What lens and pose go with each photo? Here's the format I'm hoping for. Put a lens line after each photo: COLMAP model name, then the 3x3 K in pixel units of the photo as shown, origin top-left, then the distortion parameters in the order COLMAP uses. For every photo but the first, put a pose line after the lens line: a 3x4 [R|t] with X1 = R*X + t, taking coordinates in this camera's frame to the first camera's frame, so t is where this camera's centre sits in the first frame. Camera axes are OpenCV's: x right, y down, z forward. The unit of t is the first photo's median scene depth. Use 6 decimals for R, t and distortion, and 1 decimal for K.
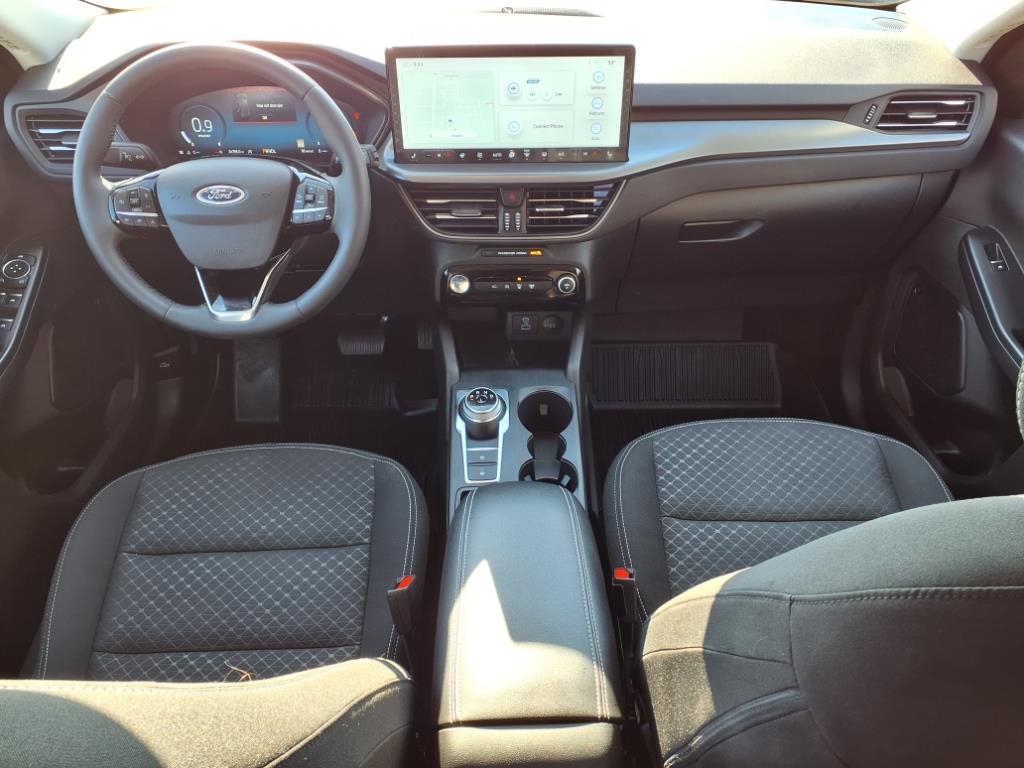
lens RADIAL K [[802.7, 0, 515.5], [0, 802.7, 389.9], [0, 0, 1]] dist [0.085961, -0.090287]
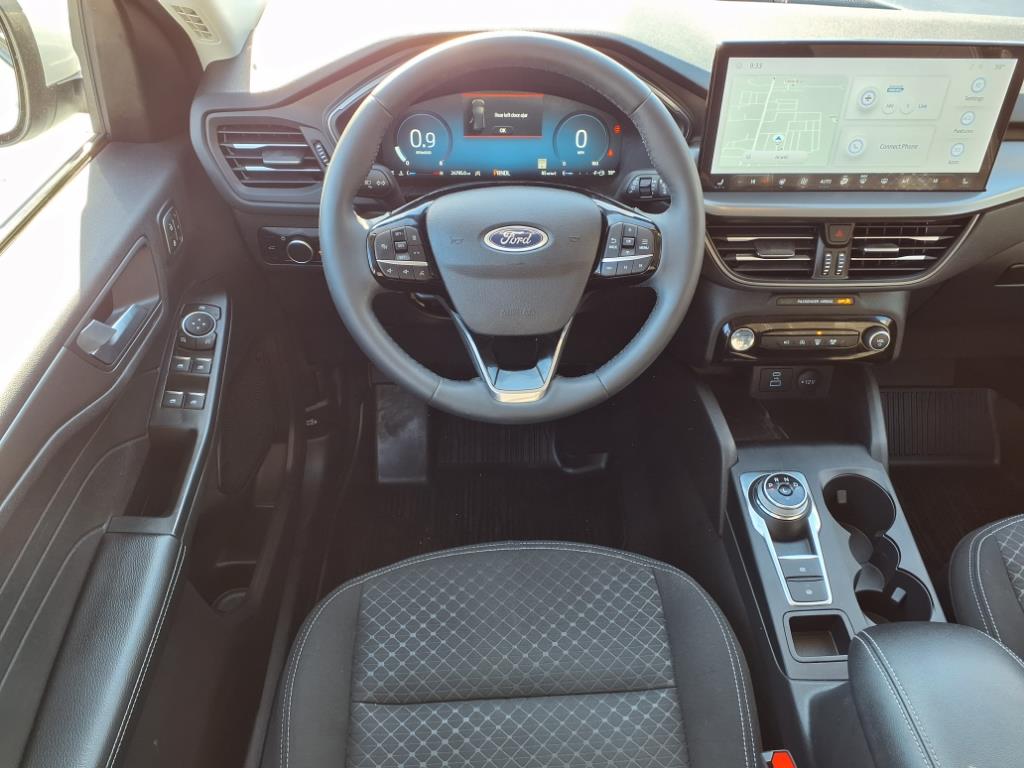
lens RADIAL K [[802.7, 0, 513.1], [0, 802.7, 384.5], [0, 0, 1]] dist [0.085961, -0.090287]
pose [[0.998773, 0.001107, 0.049520, -0.360396], [-0.001147, 0.999999, 0.000771, -0.093947], [-0.049519, -0.000827, 0.998773, 0.227066]]
